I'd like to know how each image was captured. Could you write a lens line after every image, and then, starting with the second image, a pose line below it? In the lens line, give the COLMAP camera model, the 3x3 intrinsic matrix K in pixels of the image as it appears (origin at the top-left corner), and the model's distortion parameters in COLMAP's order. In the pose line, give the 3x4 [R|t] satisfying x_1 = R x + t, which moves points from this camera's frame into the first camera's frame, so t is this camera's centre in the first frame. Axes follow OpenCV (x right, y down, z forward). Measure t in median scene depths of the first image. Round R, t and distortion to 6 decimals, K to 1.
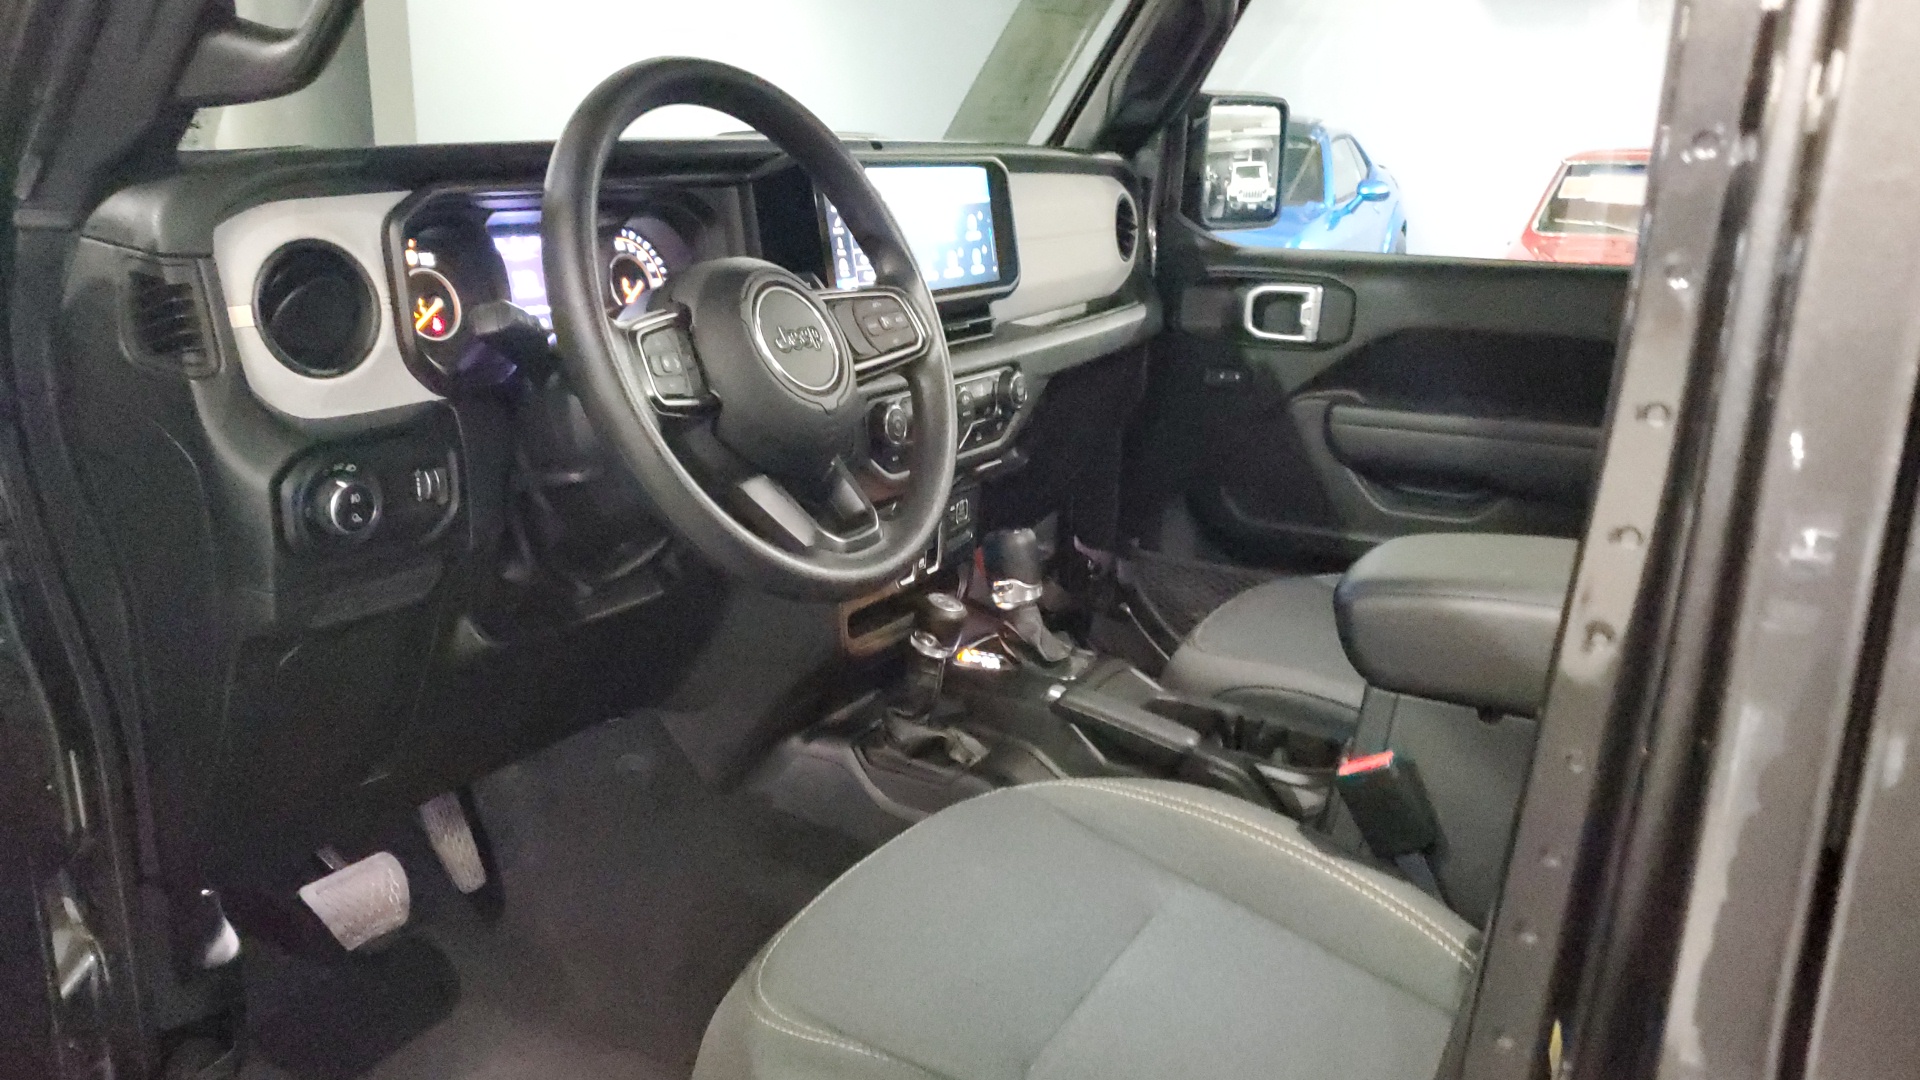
lens RADIAL K [[1509.6, 0, 964.5], [0, 1509.6, 549.4], [0, 0, 1]] dist [0.056723, -0.027079]
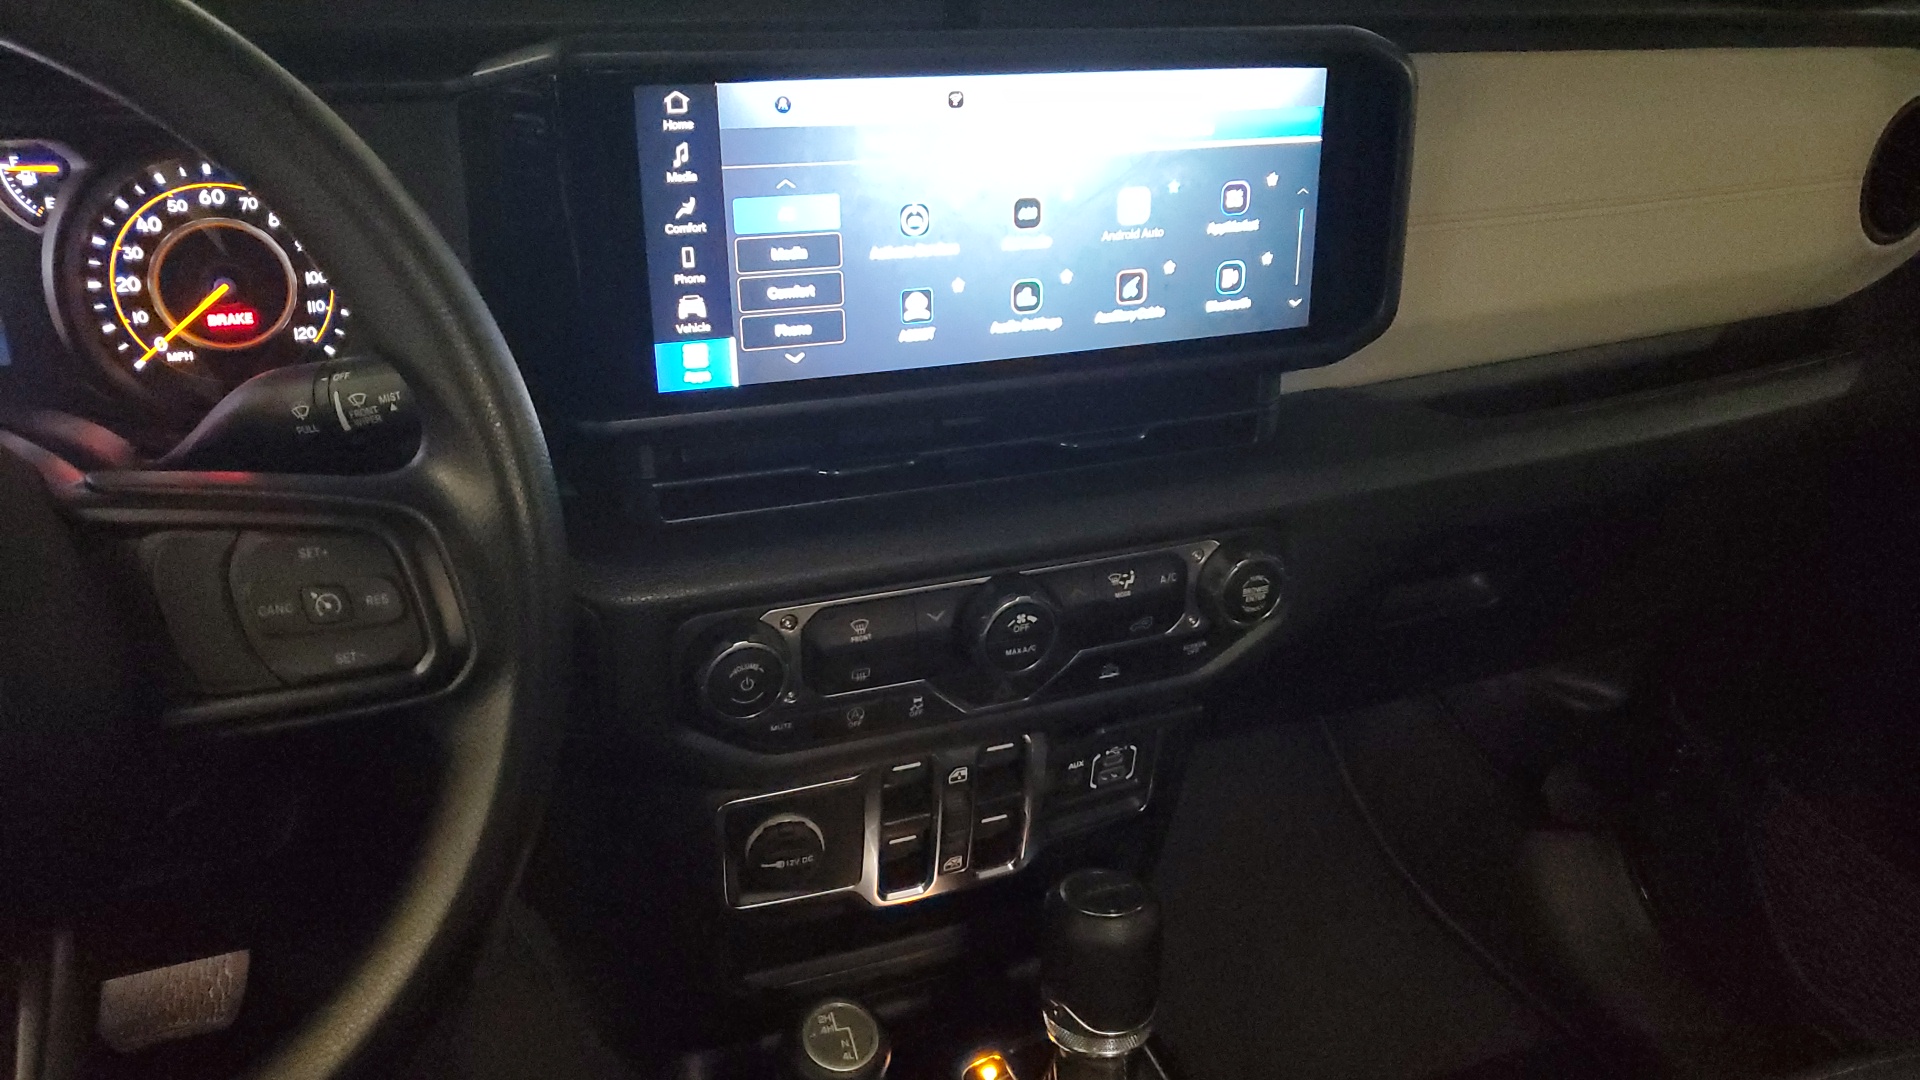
lens RADIAL K [[1509.6, 0, 966.7], [0, 1509.6, 541.7], [0, 0, 1]] dist [0.056723, -0.027079]
pose [[0.793536, 0.320927, -0.517017, 0.217527], [-0.203098, 0.940585, 0.272125, -0.249257], [0.573631, -0.110936, 0.811567, 0.663484]]
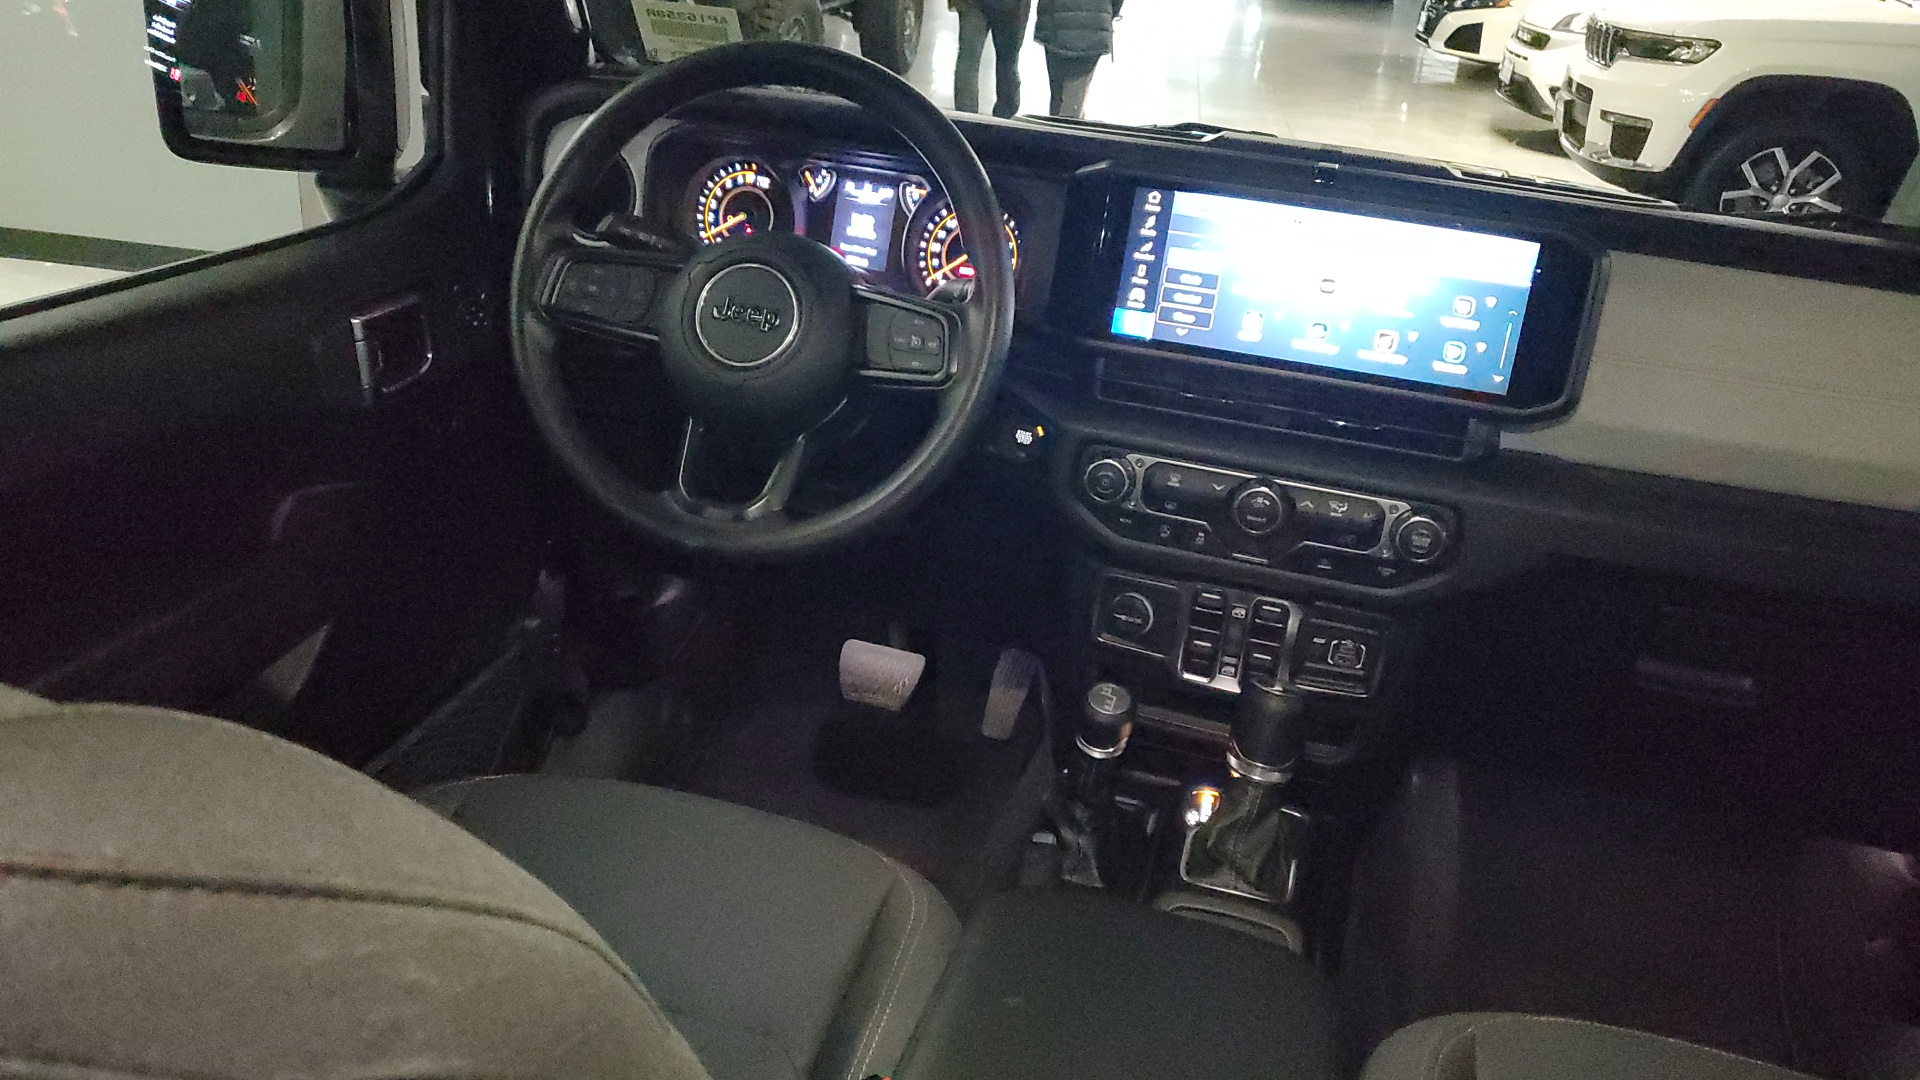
lens RADIAL K [[1509.6, 0, 954.8], [0, 1509.6, 513.5], [0, 0, 1]] dist [0.056723, -0.027079]
pose [[0.242291, 0.381023, -0.892254, 0.705135], [-0.339596, 0.894785, 0.289886, -0.282826], [0.908829, 0.232769, 0.346192, 0.604189]]
